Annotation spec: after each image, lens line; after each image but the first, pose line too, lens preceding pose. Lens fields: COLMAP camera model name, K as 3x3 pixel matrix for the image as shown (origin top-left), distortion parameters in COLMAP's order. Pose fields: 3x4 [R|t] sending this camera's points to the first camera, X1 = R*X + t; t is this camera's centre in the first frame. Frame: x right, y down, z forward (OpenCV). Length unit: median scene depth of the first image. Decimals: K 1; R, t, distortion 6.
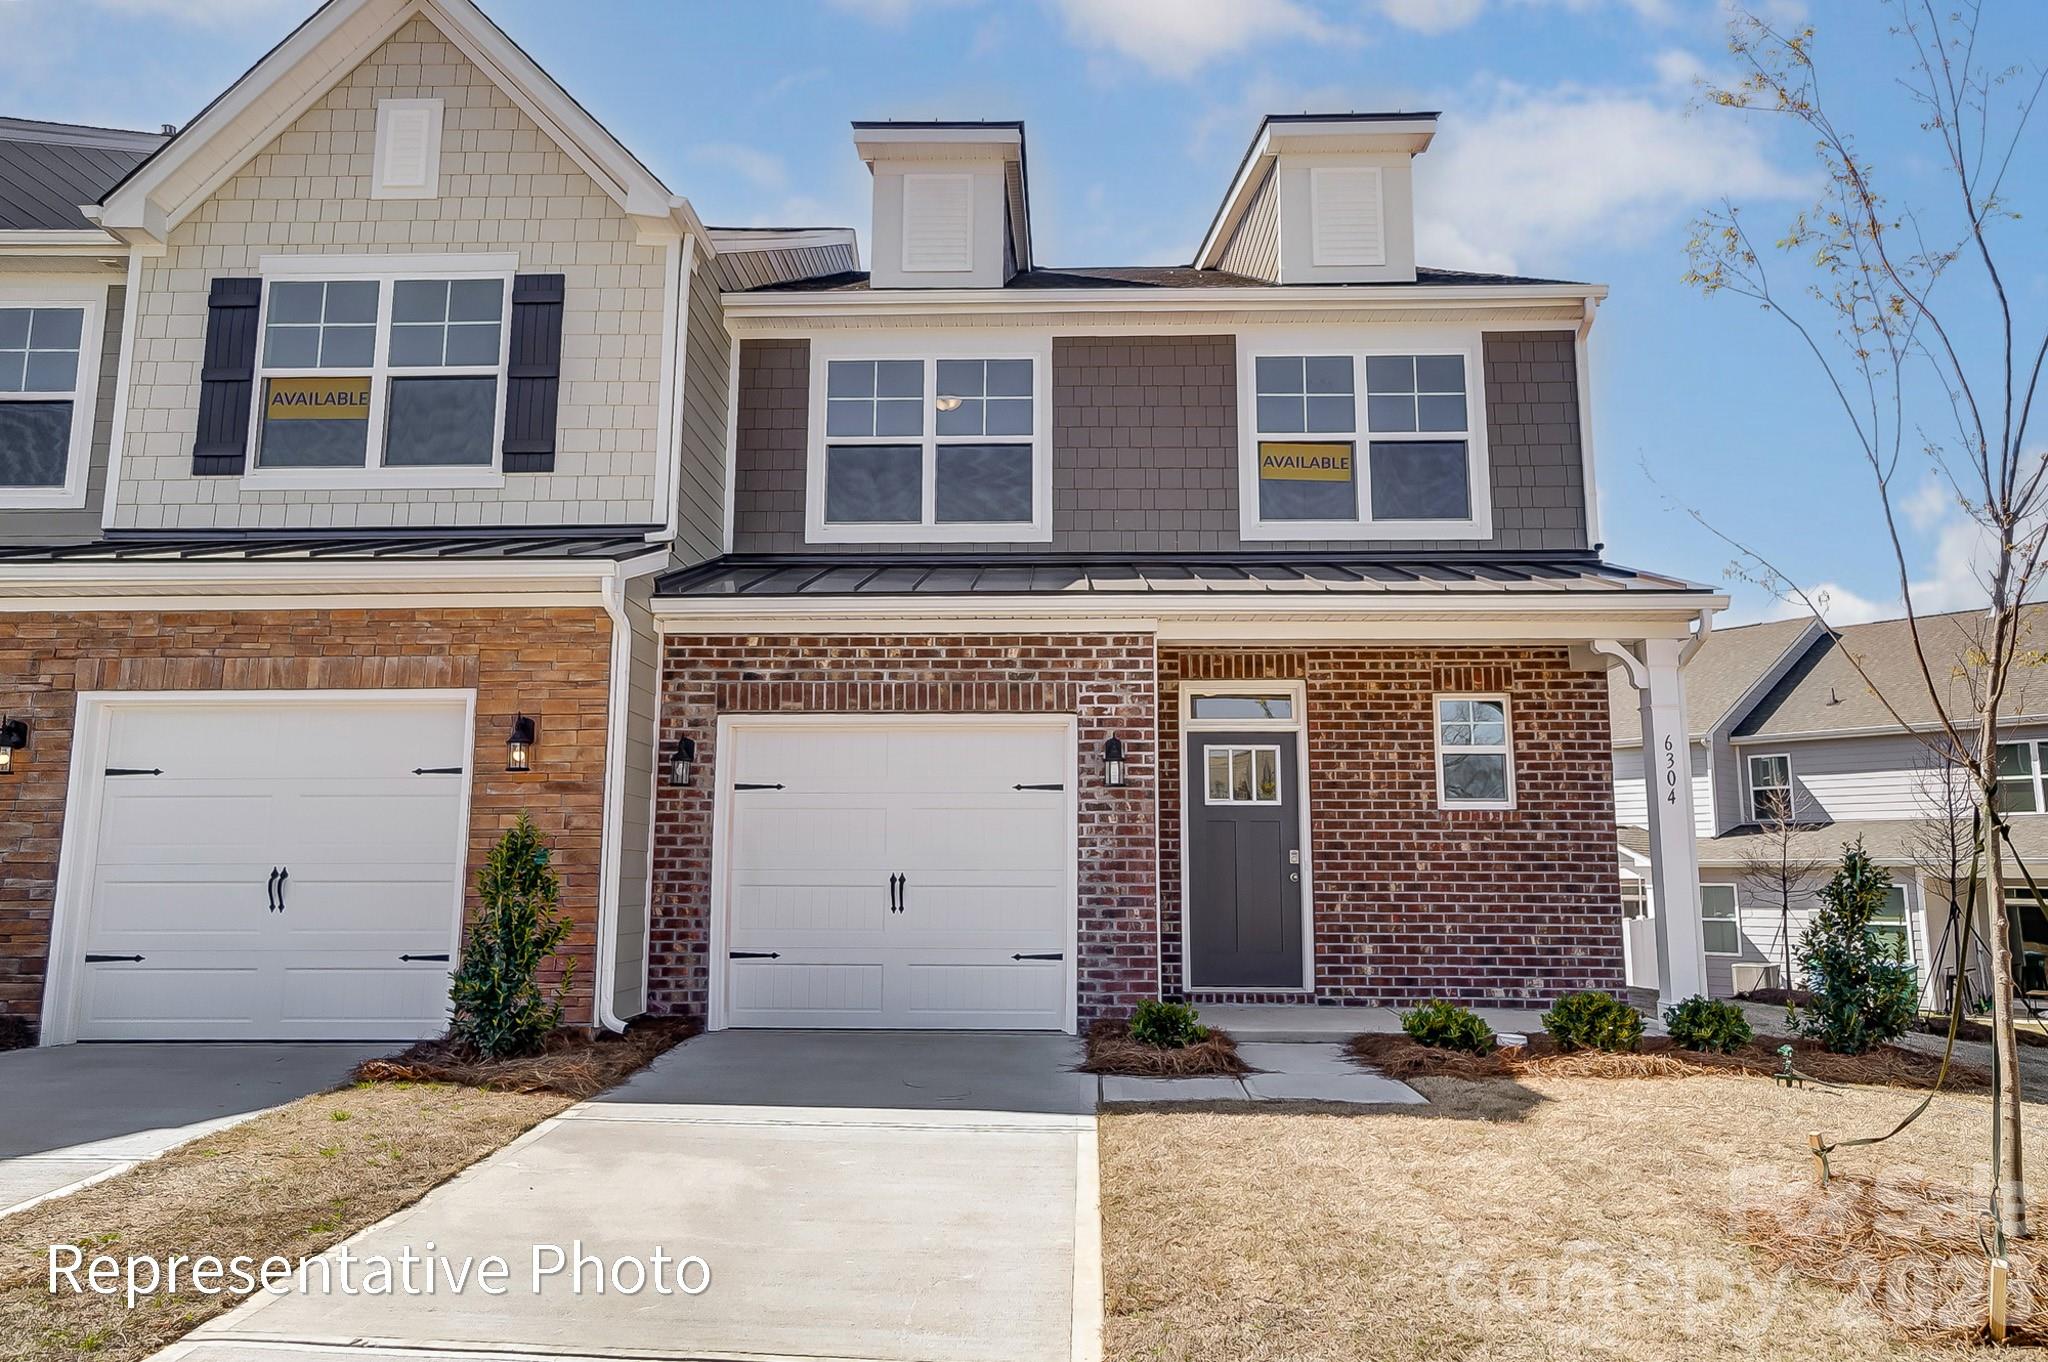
lens RADIAL K [[1396.7, 0, 1026.5], [0, 1396.7, 673.8], [0, 0, 1]] dist [0.053571, -0.001058]
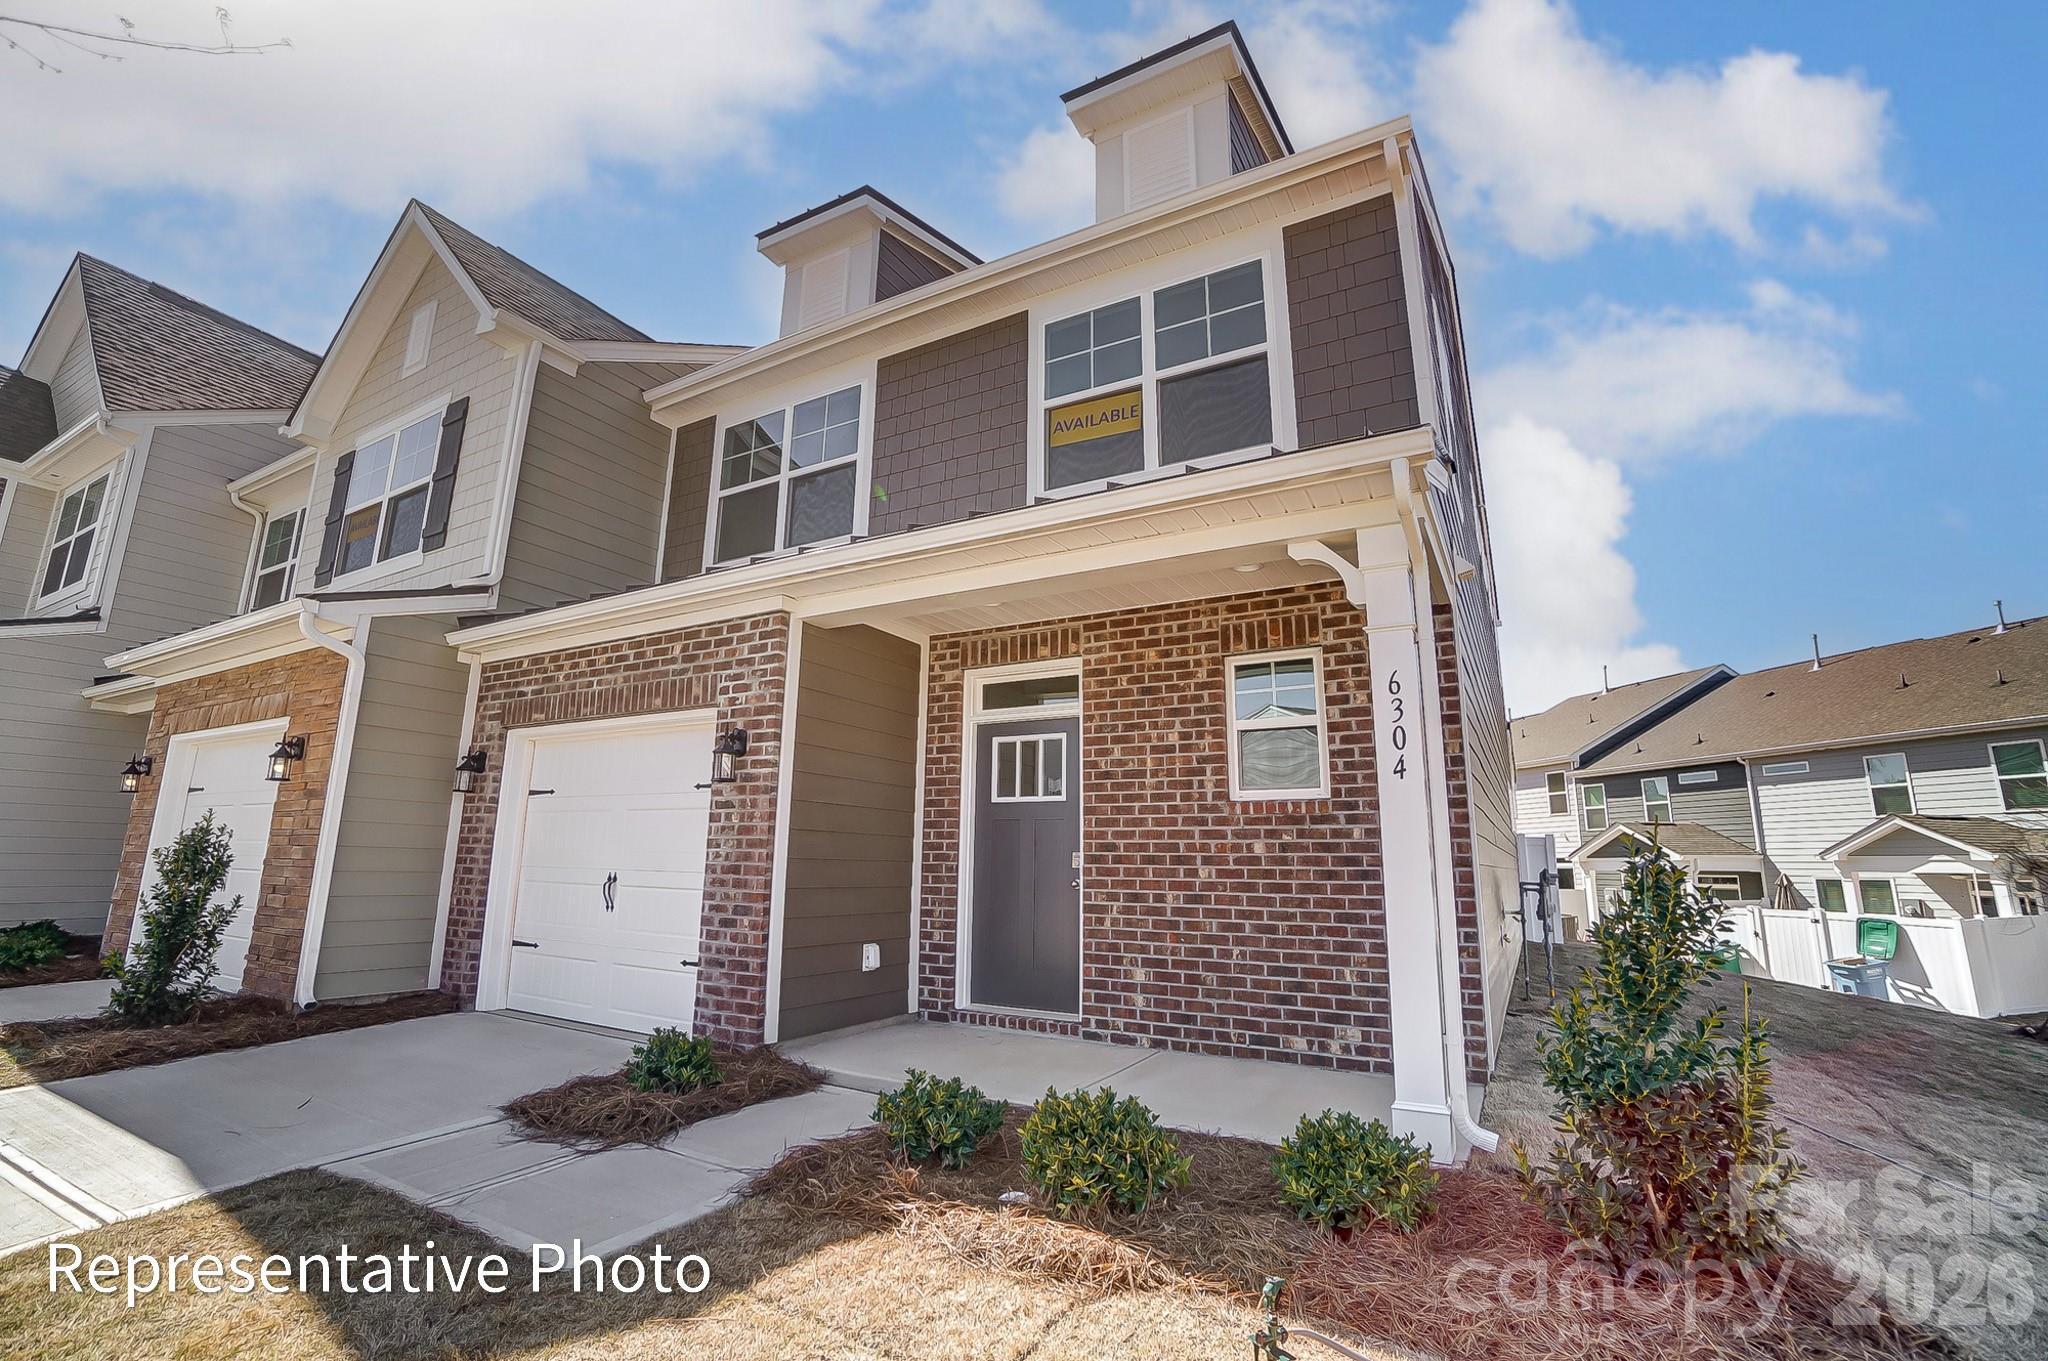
lens RADIAL K [[906.5, 0, 1024.8], [0, 906.5, 675.9], [0, 0, 1]] dist [-0.036177, 0.000666]
pose [[0.871847, -0.089940, -0.481450, 0.453123], [0.059519, 0.995165, -0.078125, 0.060597], [0.486149, 0.039458, 0.872985, 0.503762]]
